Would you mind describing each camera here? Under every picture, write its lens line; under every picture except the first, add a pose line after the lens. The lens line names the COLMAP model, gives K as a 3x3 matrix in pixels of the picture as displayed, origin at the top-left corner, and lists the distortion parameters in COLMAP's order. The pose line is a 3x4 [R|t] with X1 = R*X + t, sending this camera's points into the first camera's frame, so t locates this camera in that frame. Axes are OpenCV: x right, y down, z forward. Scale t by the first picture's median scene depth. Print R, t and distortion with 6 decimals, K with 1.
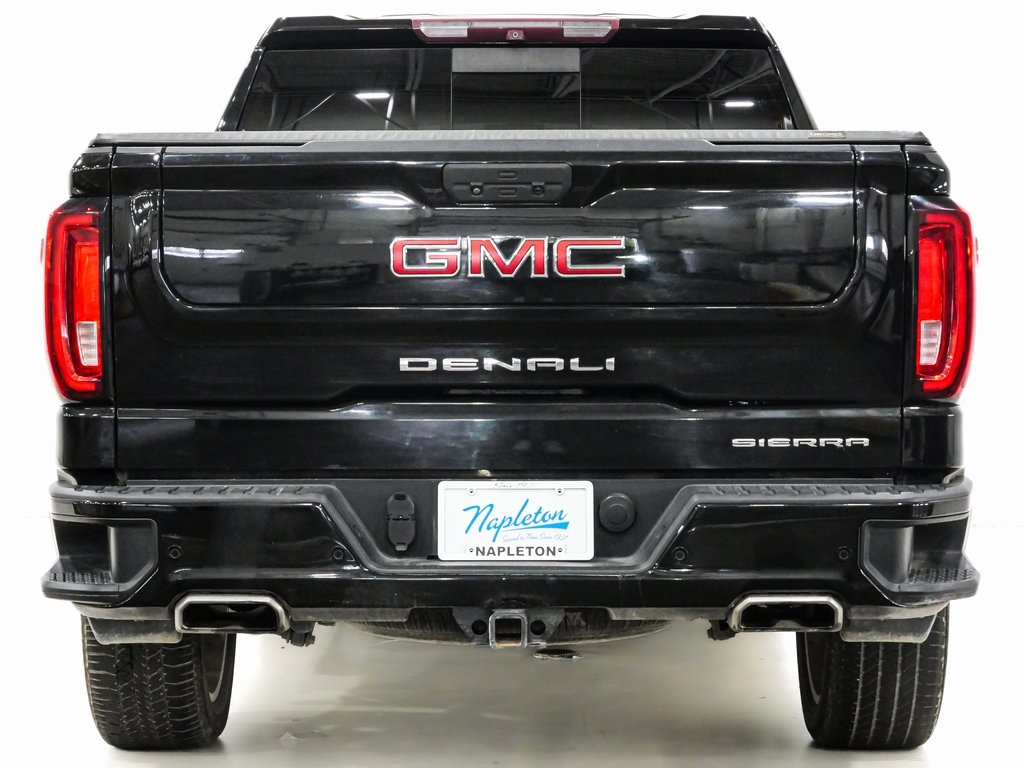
lens RADIAL K [[2349.9, 0, 512.0], [0, 2349.9, 381.7], [0, 0, 1]] dist [-0.036653, 0.000000]
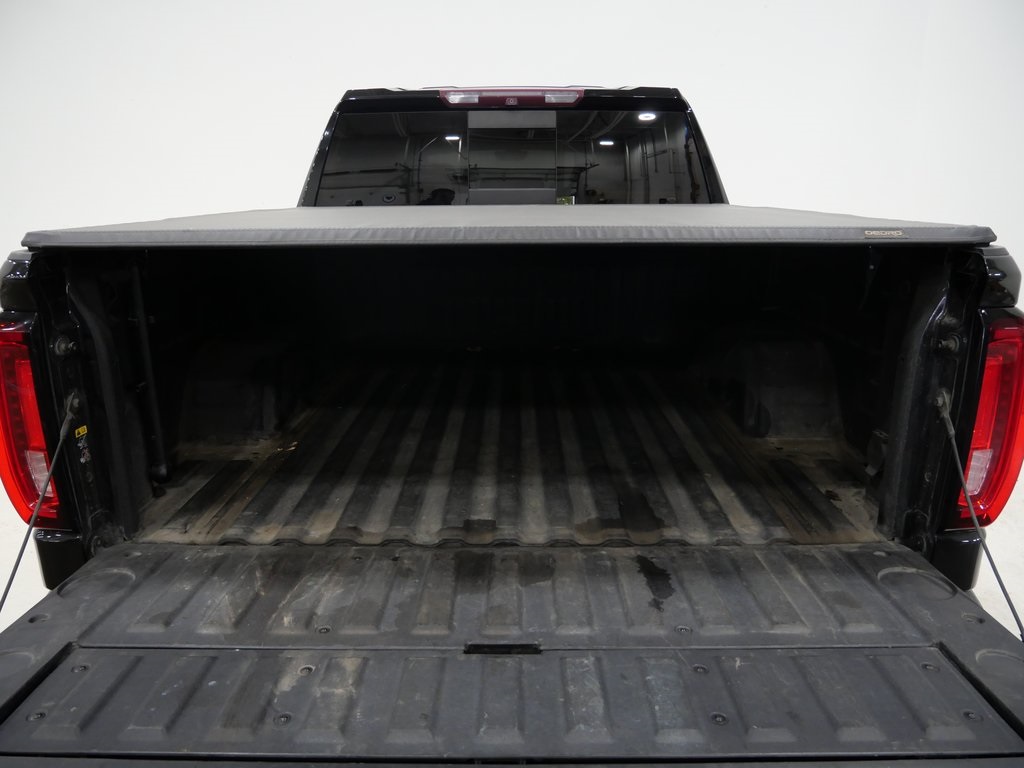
lens RADIAL K [[736.1, 0, 513.8], [0, 736.1, 387.8], [0, 0, 1]] dist [-0.031310, -0.000413]
pose [[0.999975, -0.000363, -0.007050, 0.008308], [0.001961, 0.973655, 0.228016, -0.113034], [0.006782, -0.228024, 0.973632, 0.747328]]
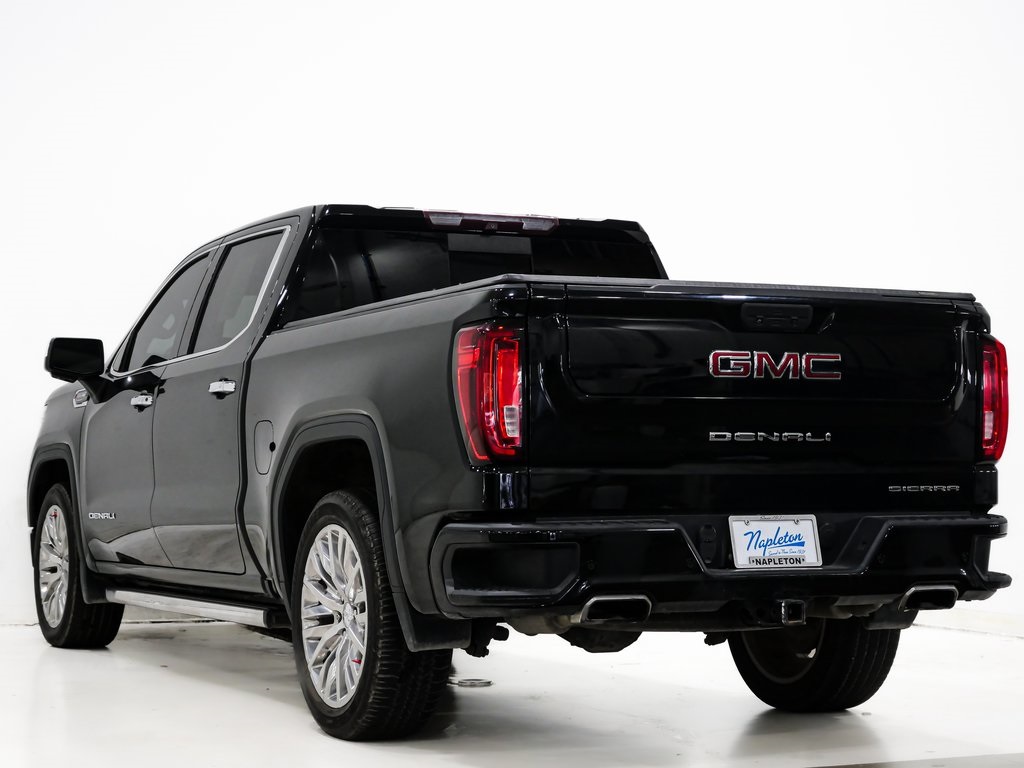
lens RADIAL K [[1972.4, 0, 511.2], [0, 1972.4, 386.4], [0, 0, 1]] dist [-0.045244, 0.000000]
pose [[0.909268, 0.015601, 0.415919, -0.674948], [0.019599, 0.996584, -0.080228, 0.058195], [-0.415750, 0.081101, 0.905856, -0.075759]]
